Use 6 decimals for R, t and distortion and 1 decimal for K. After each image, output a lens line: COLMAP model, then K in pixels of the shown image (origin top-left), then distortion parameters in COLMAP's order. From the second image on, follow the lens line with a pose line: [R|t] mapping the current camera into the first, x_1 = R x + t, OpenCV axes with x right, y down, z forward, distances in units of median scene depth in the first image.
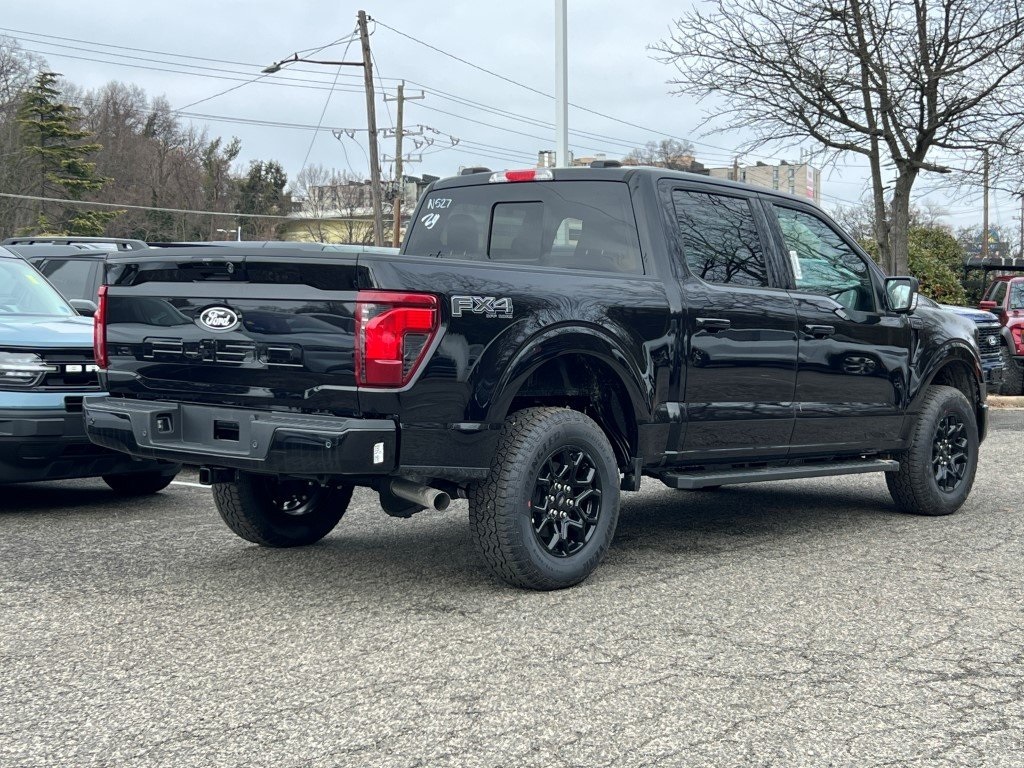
lens RADIAL K [[1601.2, 0, 513.5], [0, 1601.2, 392.6], [0, 0, 1]] dist [0.349664, 0.000000]
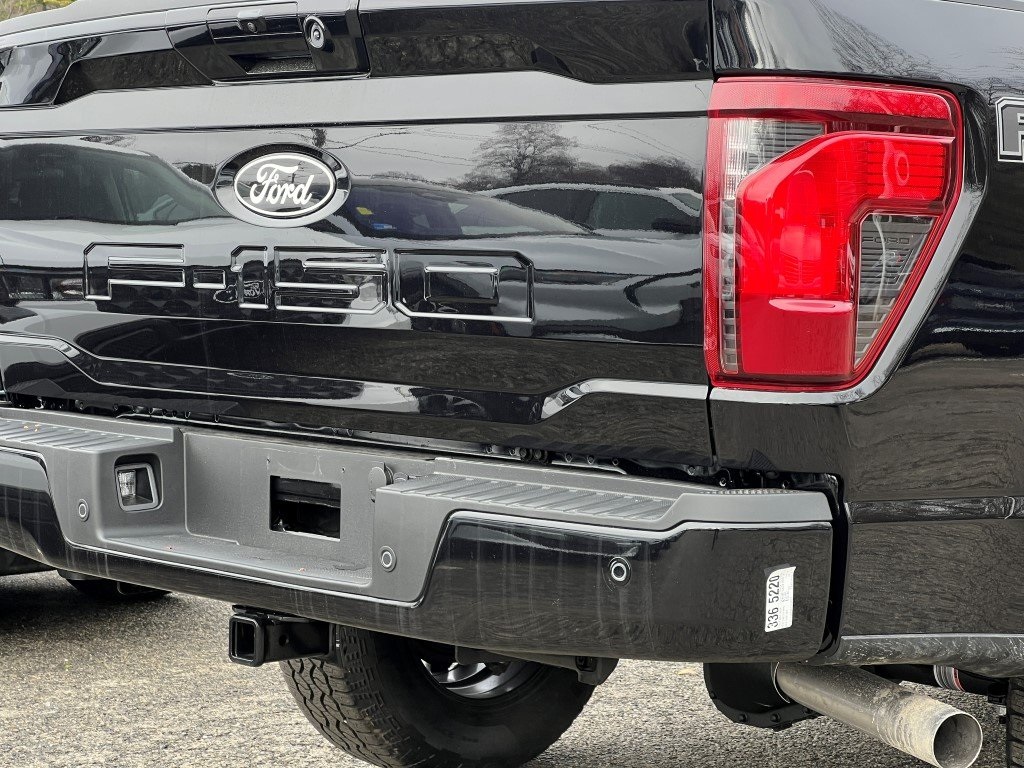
lens RADIAL K [[2441.3, 0, 511.5], [0, 2441.3, 383.9], [0, 0, 1]] dist [0.168521, 0.000000]
pose [[0.995547, -0.001450, -0.094260, -0.084453], [0.002356, 0.999952, 0.009498, -0.008020], [0.094242, -0.009678, 0.995502, 0.486754]]
